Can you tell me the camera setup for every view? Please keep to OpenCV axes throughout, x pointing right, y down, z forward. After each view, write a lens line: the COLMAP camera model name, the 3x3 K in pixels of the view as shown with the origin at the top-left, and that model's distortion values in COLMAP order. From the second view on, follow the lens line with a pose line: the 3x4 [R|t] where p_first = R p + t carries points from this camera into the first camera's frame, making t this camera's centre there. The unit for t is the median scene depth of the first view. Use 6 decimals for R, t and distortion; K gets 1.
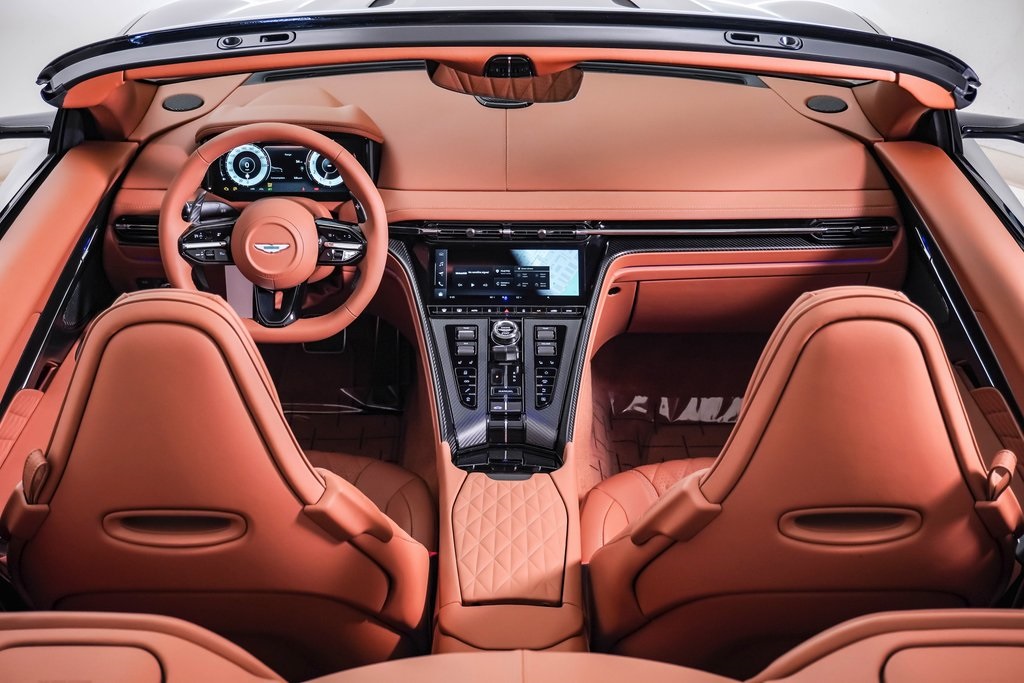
lens RADIAL K [[1459.3, 0, 507.6], [0, 1459.3, 341.3], [0, 0, 1]] dist [-0.018651, 0.000000]
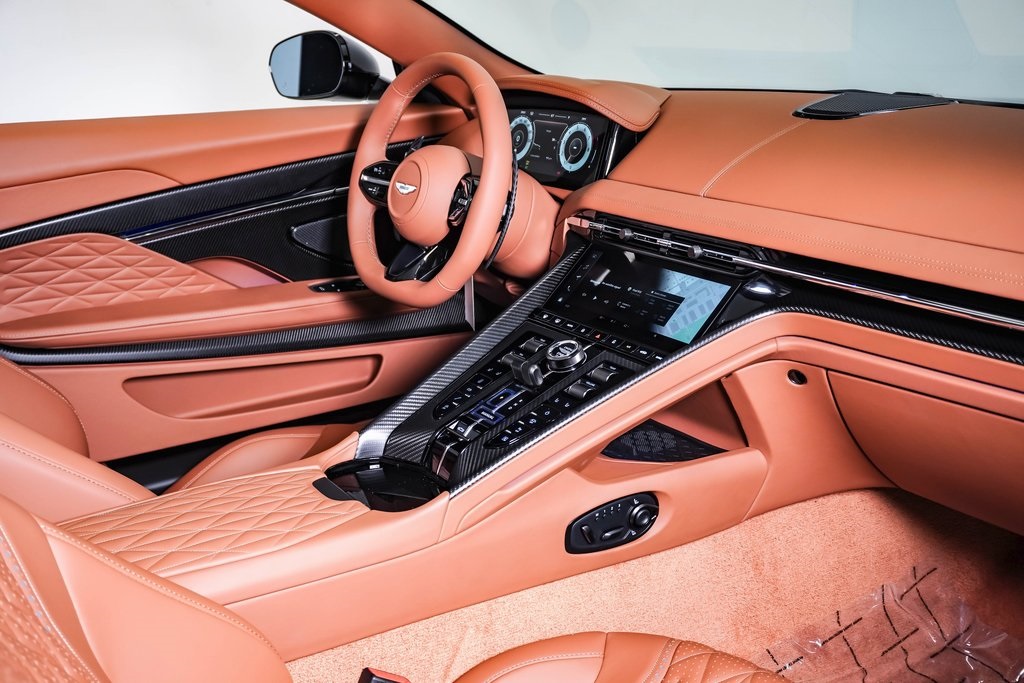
lens RADIAL K [[1039.4, 0, 509.2], [0, 1039.4, 345.9], [0, 0, 1]] dist [-0.026370, 0.000000]
pose [[0.572636, 0.237271, -0.784723, 0.361478], [-0.371363, 0.928437, 0.009730, -0.005141], [0.730875, 0.285845, 0.619770, 0.639287]]
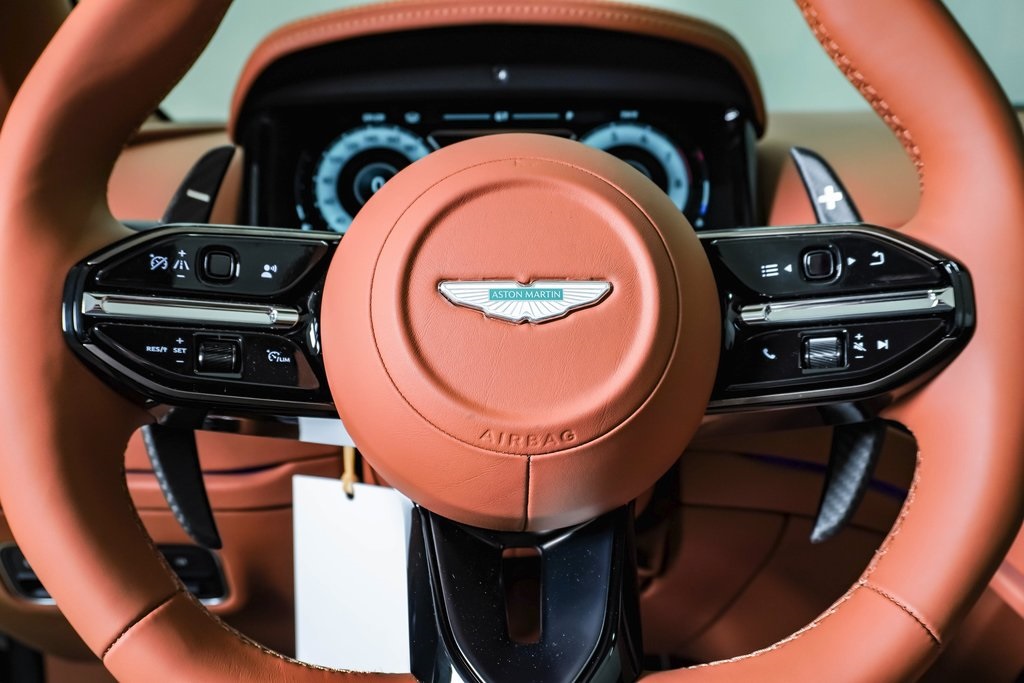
lens RADIAL K [[936.6, 0, 505.3], [0, 936.6, 347.1], [0, 0, 1]] dist [-0.007259, 0.000000]
pose [[0.999658, -0.022347, 0.013567, -0.155459], [0.025645, 0.939018, -0.342909, -0.012732], [-0.005076, 0.343140, 0.939271, 0.822196]]
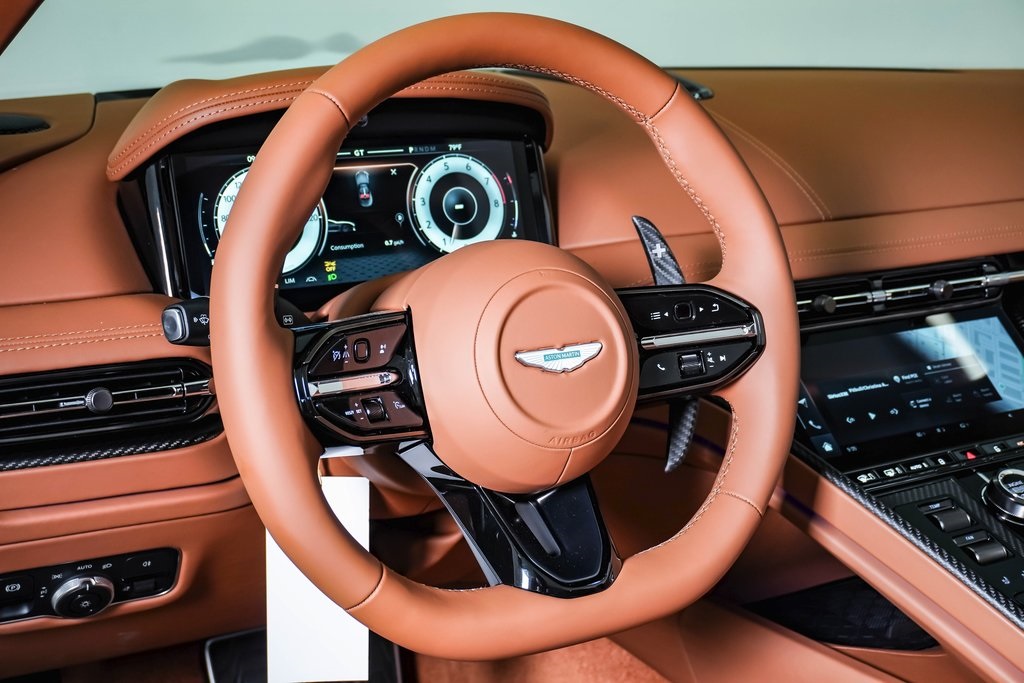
lens RADIAL K [[1385.6, 0, 508.9], [0, 1385.6, 347.9], [0, 0, 1]] dist [-0.018431, 0.000000]
pose [[0.870251, -0.125792, 0.476276, -0.304766], [0.230840, 0.958255, -0.168700, -0.013326], [-0.435173, 0.256755, 0.862961, 0.676221]]
